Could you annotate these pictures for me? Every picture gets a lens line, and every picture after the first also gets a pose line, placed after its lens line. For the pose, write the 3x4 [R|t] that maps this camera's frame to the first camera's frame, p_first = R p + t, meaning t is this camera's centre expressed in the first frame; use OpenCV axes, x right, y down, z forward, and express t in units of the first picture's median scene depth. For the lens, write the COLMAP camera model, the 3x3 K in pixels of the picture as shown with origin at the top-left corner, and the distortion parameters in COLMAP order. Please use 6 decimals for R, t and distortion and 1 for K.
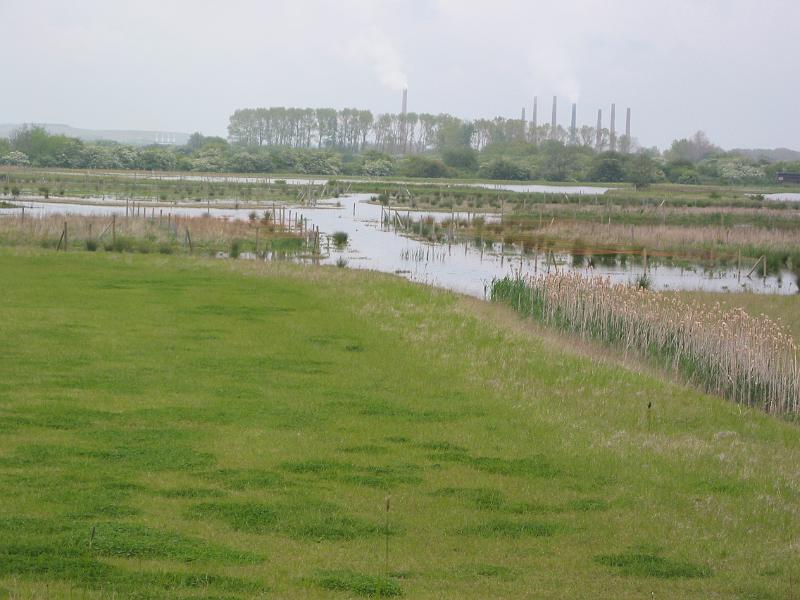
lens RADIAL K [[593.4, 0, 399.6], [0, 593.4, 299.8], [0, 0, 1]] dist [-0.002571, 0.002870]
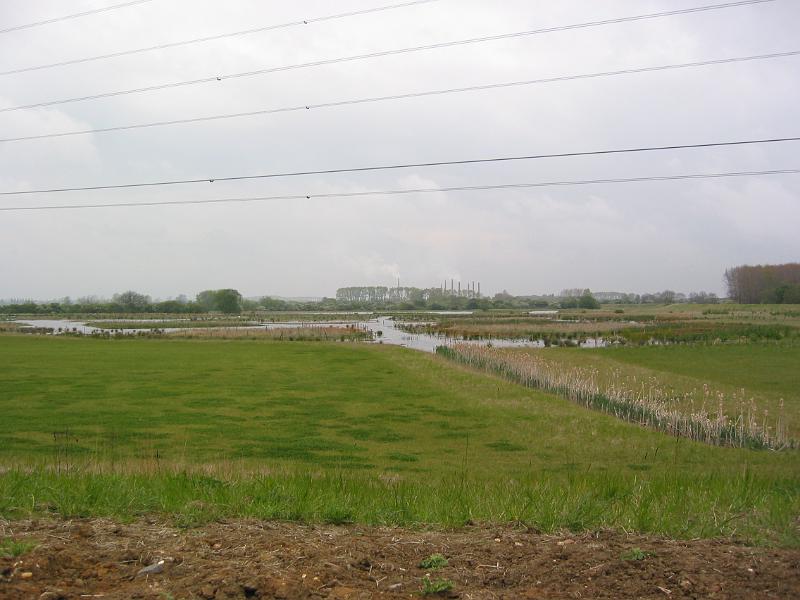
lens RADIAL K [[593.4, 0, 400.2], [0, 593.4, 299.8], [0, 0, 1]] dist [-0.002571, 0.002870]
pose [[0.976638, -0.035542, 0.211930, -0.574929], [0.089337, 0.964116, -0.250000, 0.429717], [-0.195439, 0.263093, 0.944768, -1.586973]]
